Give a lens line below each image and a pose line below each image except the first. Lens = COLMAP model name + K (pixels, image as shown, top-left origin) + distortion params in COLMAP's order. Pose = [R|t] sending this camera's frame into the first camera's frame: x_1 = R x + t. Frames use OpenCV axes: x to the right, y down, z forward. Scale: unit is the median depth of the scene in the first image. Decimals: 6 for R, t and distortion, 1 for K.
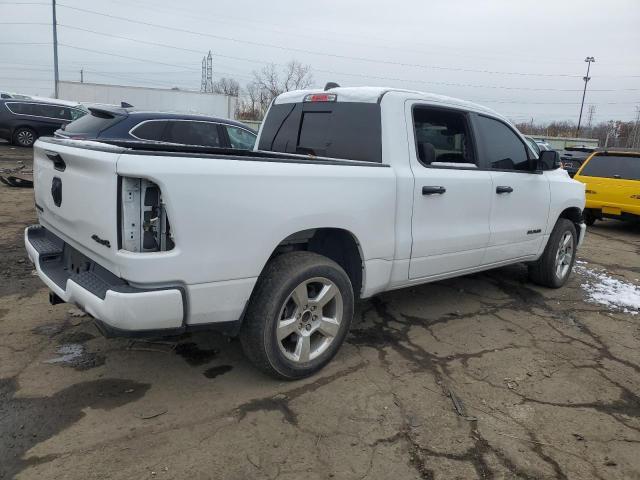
lens RADIAL K [[501.6, 0, 320.0], [0, 501.6, 240.0], [0, 0, 1]] dist [0.012326, -0.000438]
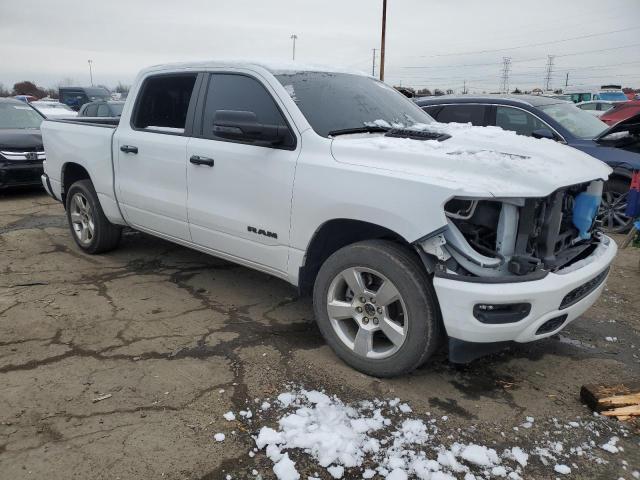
lens RADIAL K [[501.6, 0, 320.0], [0, 501.6, 240.0], [0, 0, 1]] dist [0.012326, -0.000438]
pose [[0.113974, 0.185369, -0.976037, 1.241065], [-0.206998, 0.965308, 0.159159, -0.147420], [0.971680, 0.183897, 0.148391, 1.099302]]
